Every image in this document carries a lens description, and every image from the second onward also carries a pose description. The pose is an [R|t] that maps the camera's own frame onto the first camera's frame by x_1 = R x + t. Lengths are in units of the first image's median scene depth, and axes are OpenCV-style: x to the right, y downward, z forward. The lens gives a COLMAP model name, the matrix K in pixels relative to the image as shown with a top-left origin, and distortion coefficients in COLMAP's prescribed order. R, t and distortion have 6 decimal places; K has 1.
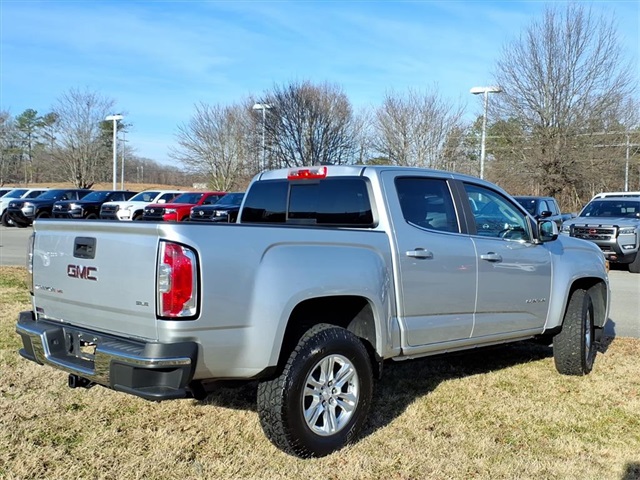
lens RADIAL K [[736.9, 0, 324.2], [0, 736.9, 241.3], [0, 0, 1]] dist [0.081665, 0.000000]
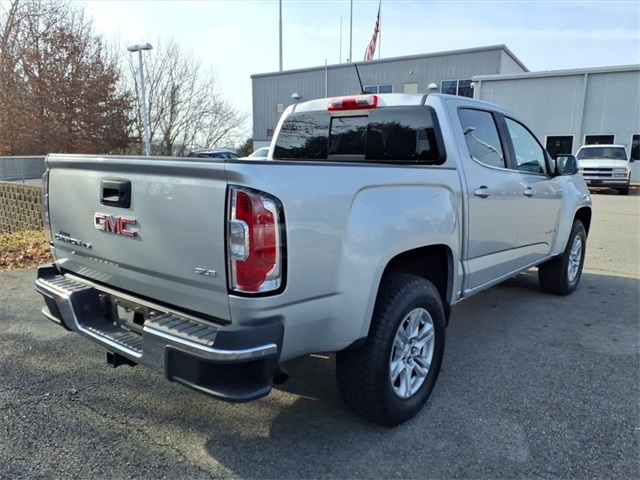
lens RADIAL K [[520.9, 0, 318.3], [0, 520.9, 243.1], [0, 0, 1]] dist [0.036268, -0.037997]
pose [[0.995571, -0.022387, 0.091303, -0.160471], [0.009449, 0.990142, 0.139749, -0.015294], [-0.093532, -0.138267, 0.985969, 0.425104]]
